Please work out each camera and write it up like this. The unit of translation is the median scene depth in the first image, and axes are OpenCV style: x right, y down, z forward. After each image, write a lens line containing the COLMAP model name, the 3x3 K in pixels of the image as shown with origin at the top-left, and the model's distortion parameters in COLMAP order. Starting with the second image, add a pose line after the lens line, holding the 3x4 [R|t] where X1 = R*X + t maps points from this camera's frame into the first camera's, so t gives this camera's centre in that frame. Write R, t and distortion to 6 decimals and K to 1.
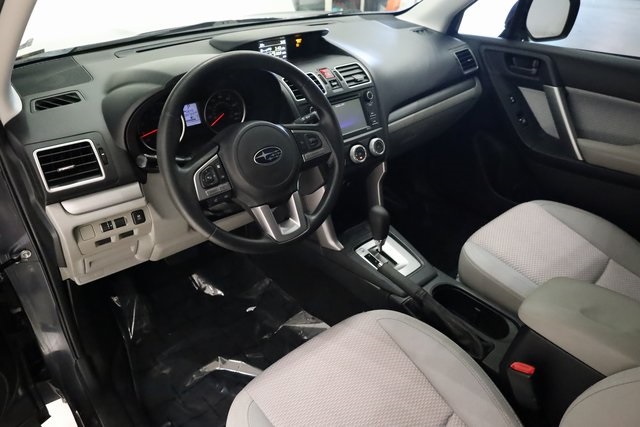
lens RADIAL K [[438.5, 0, 321.6], [0, 438.5, 216.3], [0, 0, 1]] dist [-0.003188, -0.000487]
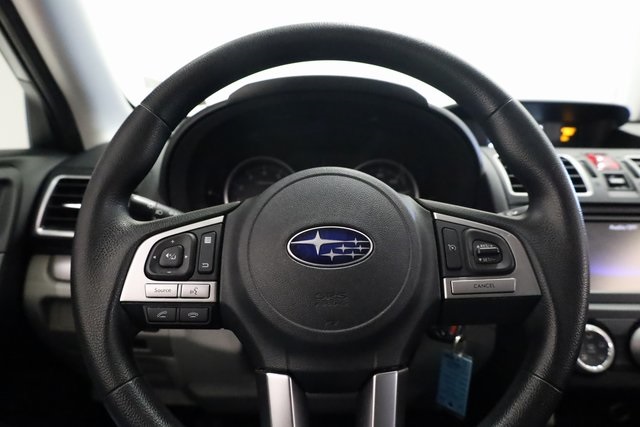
lens RADIAL K [[438.5, 0, 319.2], [0, 438.5, 212.4], [0, 0, 1]] dist [-0.003188, -0.000487]
pose [[0.783326, 0.139582, -0.605736, 0.066248], [-0.350900, 0.903646, -0.245547, -0.049129], [0.513097, 0.404897, 0.756829, 0.495901]]
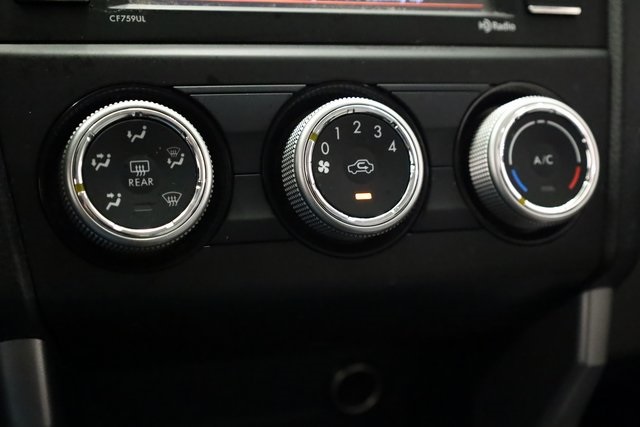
lens RADIAL K [[923.0, 0, 321.0], [0, 923.0, 213.4], [0, 0, 1]] dist [-0.000708, 0.000000]
pose [[0.936740, 0.174446, -0.303457, 0.160478], [-0.244285, 0.946726, -0.209846, -0.069393], [0.250684, 0.270701, 0.929451, 0.747560]]
